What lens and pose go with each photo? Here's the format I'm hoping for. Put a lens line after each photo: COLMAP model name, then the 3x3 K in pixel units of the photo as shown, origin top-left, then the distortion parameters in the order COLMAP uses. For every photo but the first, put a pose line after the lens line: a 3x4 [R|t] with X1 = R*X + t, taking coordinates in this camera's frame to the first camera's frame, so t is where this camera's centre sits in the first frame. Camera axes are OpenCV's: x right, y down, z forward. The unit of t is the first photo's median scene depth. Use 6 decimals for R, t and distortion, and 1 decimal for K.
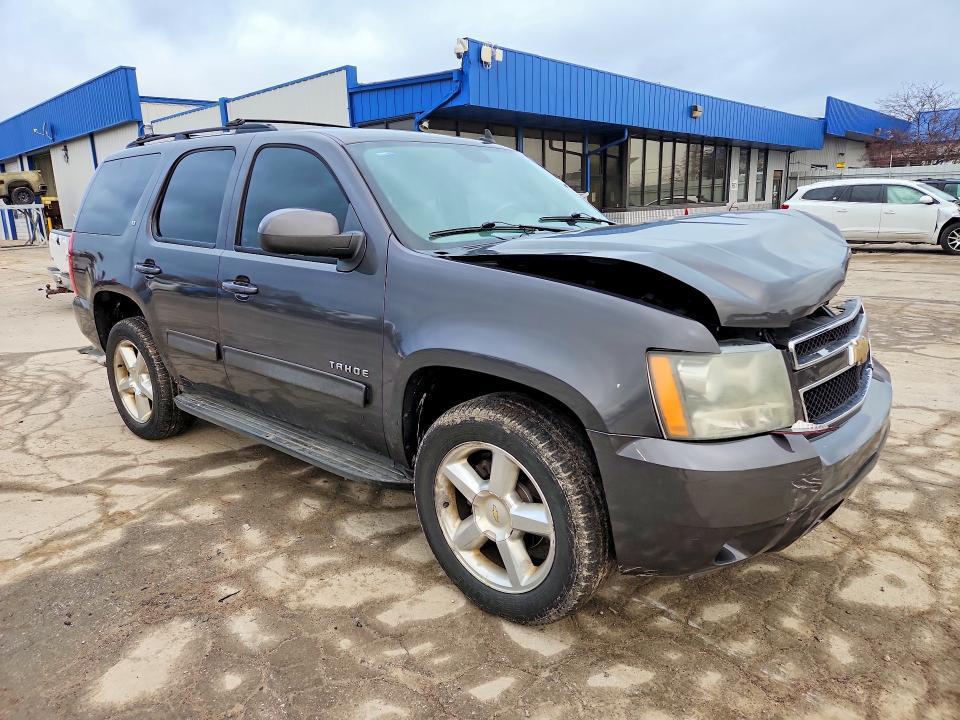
lens RADIAL K [[646.9, 0, 485.7], [0, 646.9, 358.3], [0, 0, 1]] dist [0.070145, -0.066176]
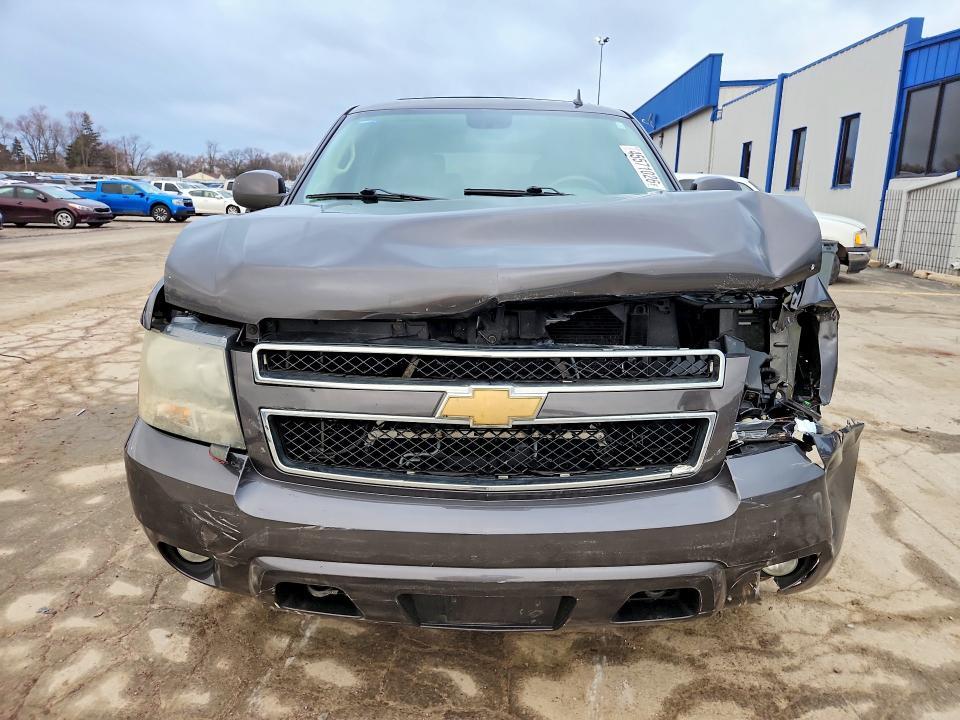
lens RADIAL K [[646.9, 0, 485.7], [0, 646.9, 358.3], [0, 0, 1]] dist [0.070145, -0.066176]
pose [[0.634775, 0.216121, -0.741857, 0.153644], [-0.197053, 0.973621, 0.115030, -0.020883], [0.747148, 0.073167, 0.660618, 0.085927]]
